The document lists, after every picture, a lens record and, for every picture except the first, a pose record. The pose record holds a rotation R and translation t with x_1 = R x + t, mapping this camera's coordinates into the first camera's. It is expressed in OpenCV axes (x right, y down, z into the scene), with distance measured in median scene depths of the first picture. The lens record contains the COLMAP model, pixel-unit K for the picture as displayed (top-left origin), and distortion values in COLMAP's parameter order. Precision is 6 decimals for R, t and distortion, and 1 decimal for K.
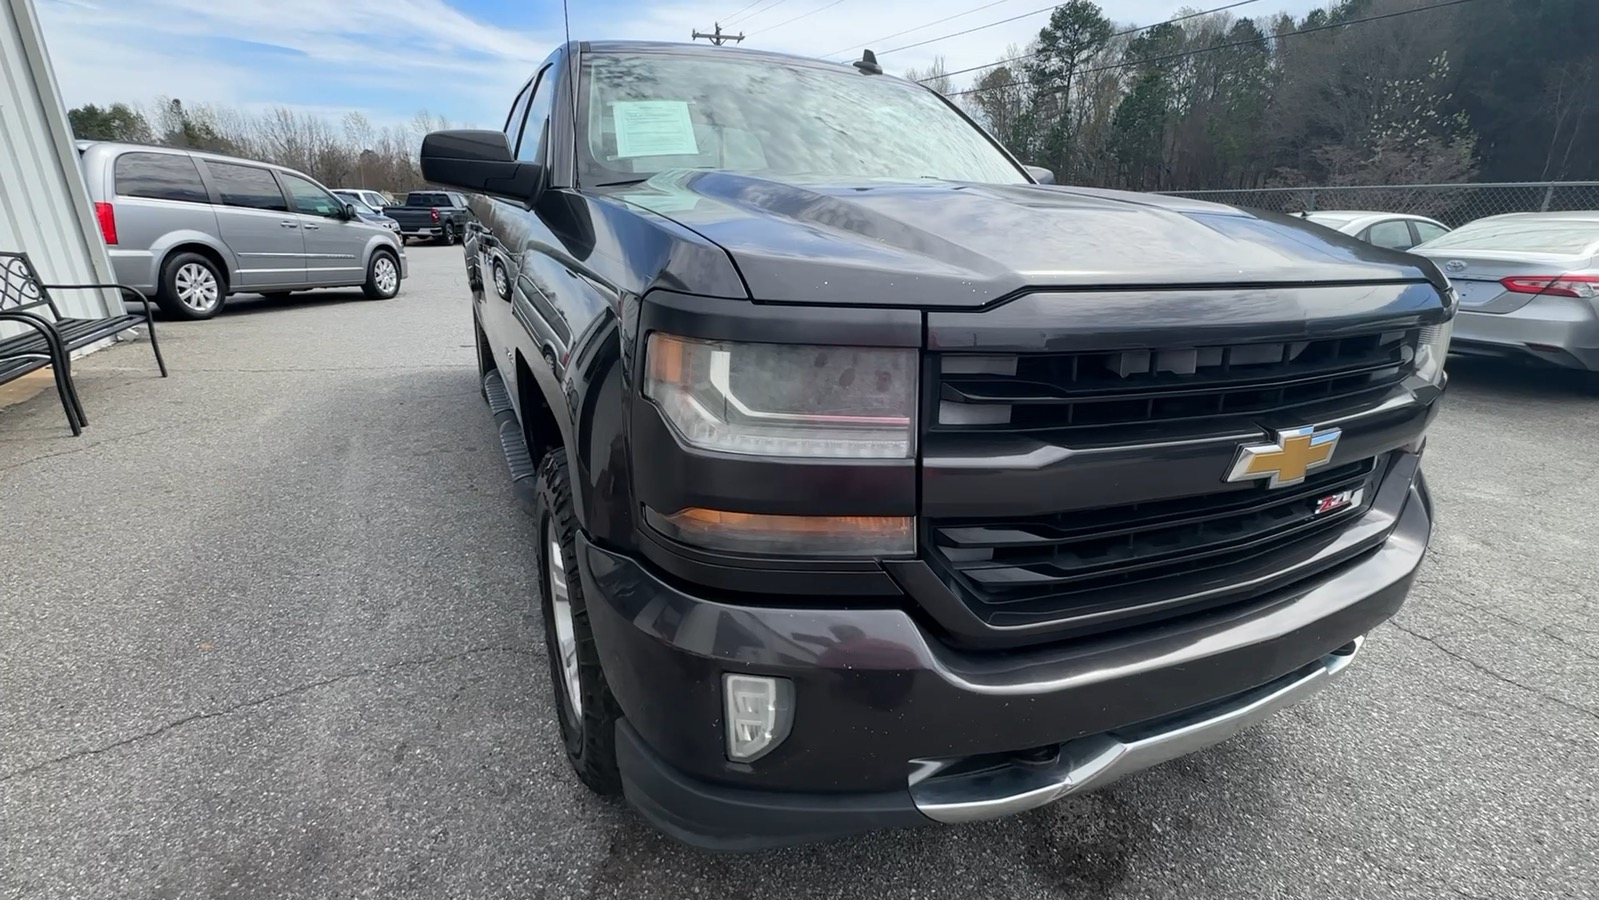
lens RADIAL K [[731.0, 0, 803.8], [0, 731.0, 448.2], [0, 0, 1]] dist [-0.005799, 0.001761]
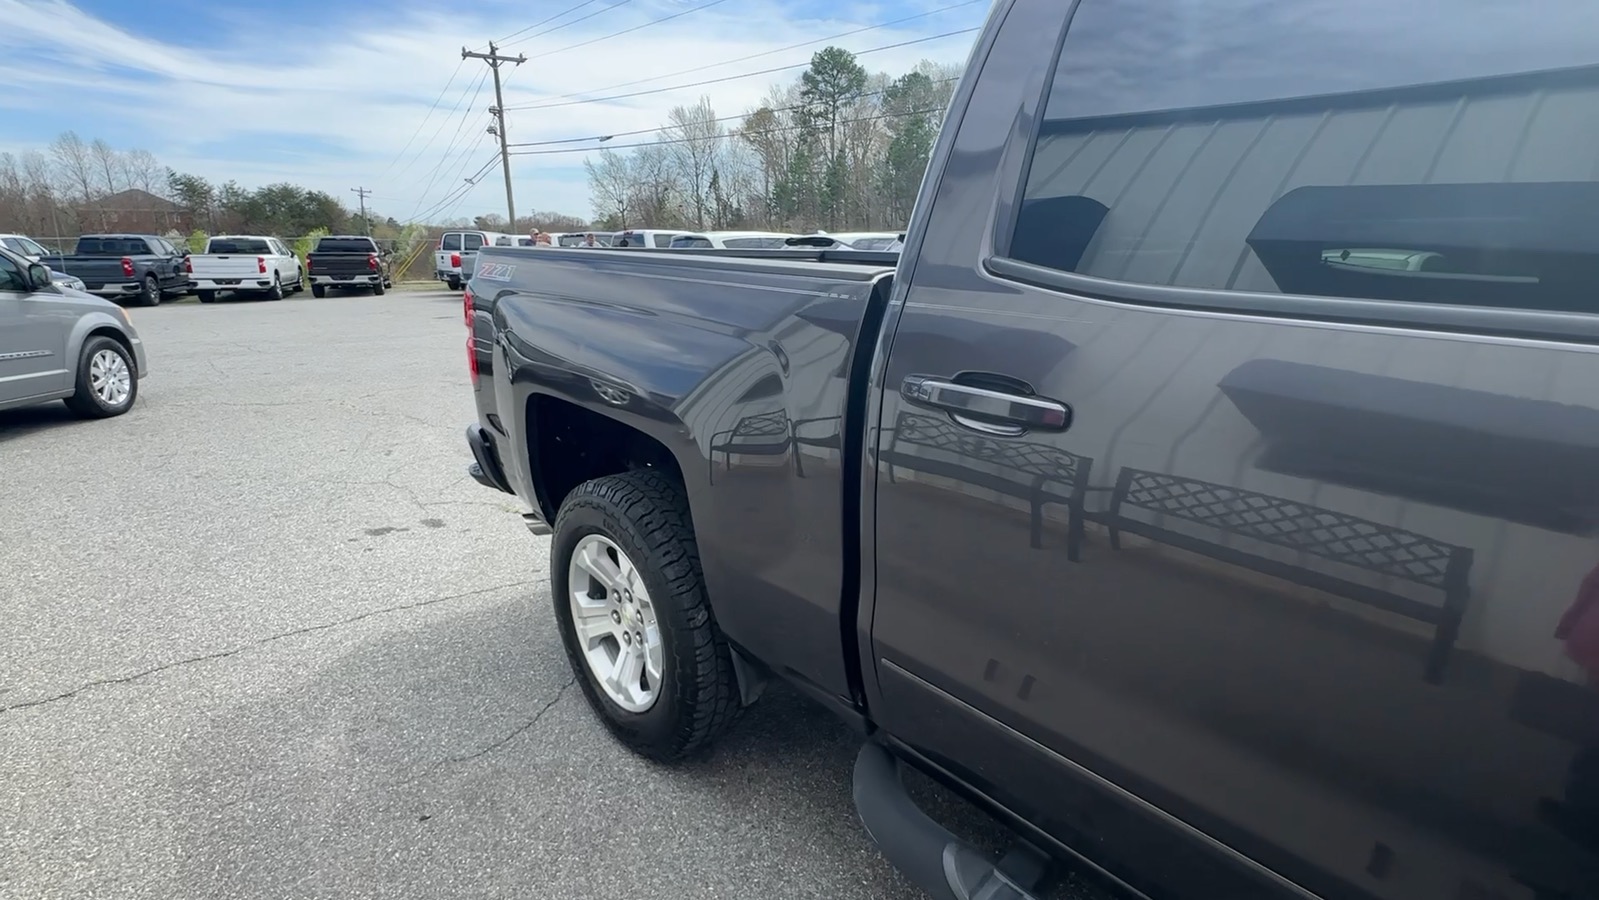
lens RADIAL K [[731.0, 0, 794.4], [0, 731.0, 444.9], [0, 0, 1]] dist [-0.005799, 0.001761]
pose [[0.953262, -0.093715, 0.287245, -0.210062], [0.107500, 0.993672, -0.032564, -0.099743], [-0.282375, 0.061921, 0.957303, 0.263994]]
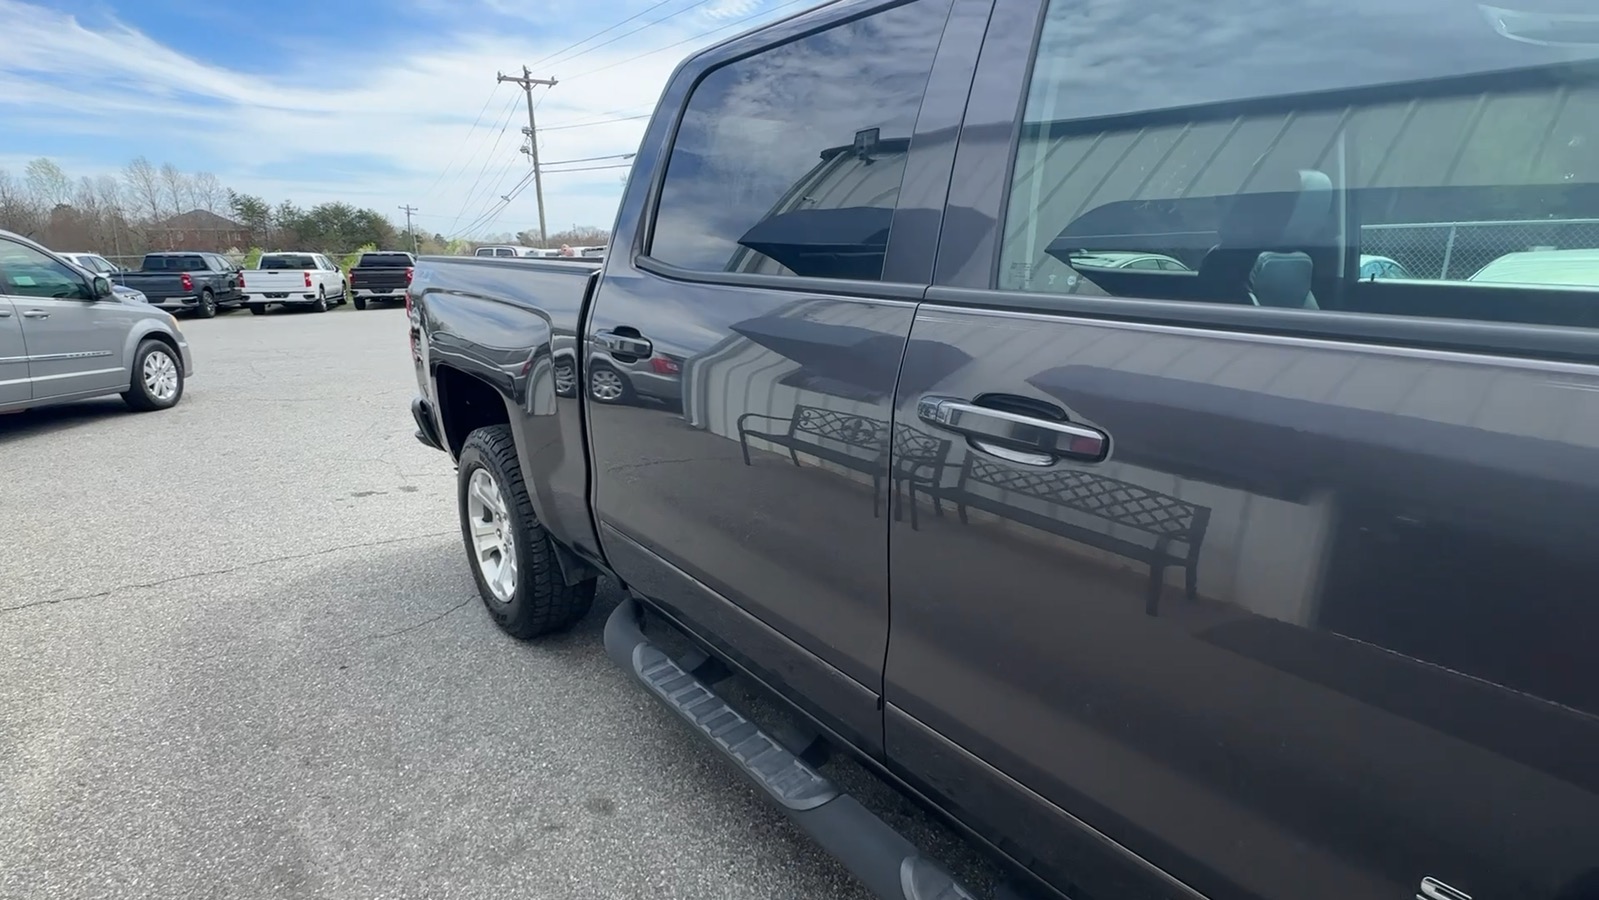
lens RADIAL K [[731.0, 0, 796.9], [0, 731.0, 445.6], [0, 0, 1]] dist [-0.005799, 0.001761]
pose [[0.966078, -0.087057, 0.243135, -0.161178], [0.102503, 0.993394, -0.051595, -0.071890], [-0.237037, 0.074767, 0.968619, 0.188227]]
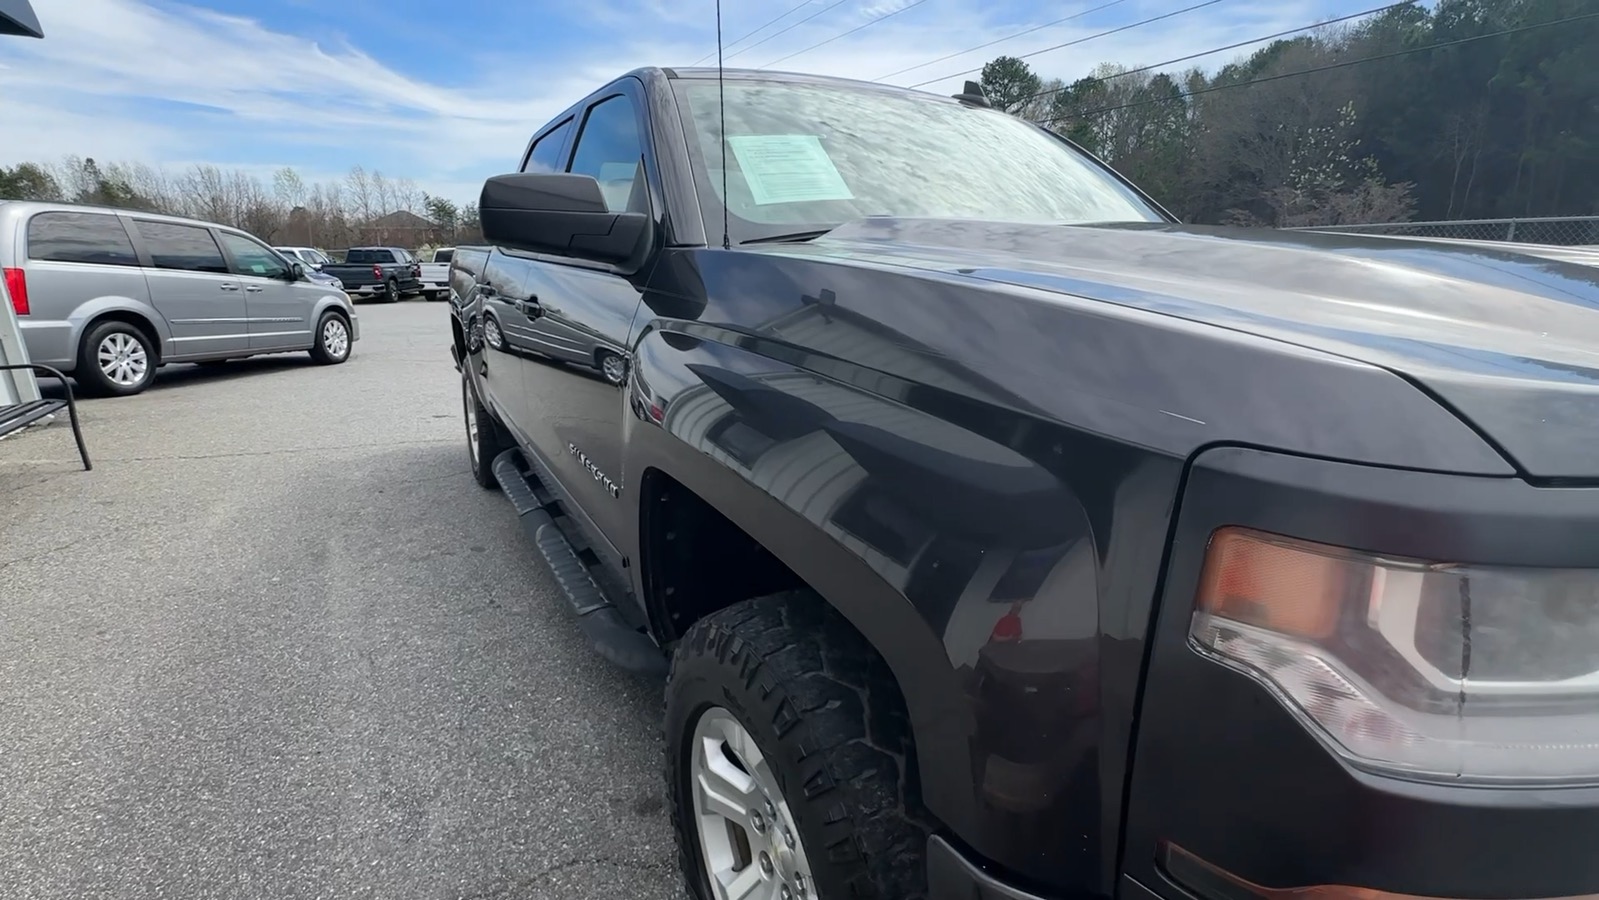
lens RADIAL K [[731.0, 0, 802.1], [0, 731.0, 448.5], [0, 0, 1]] dist [-0.005799, 0.001761]
pose [[0.997006, -0.037263, 0.067752, -0.051107], [0.041256, 0.997433, -0.058527, -0.018788], [-0.065398, 0.061147, 0.995984, 0.048489]]
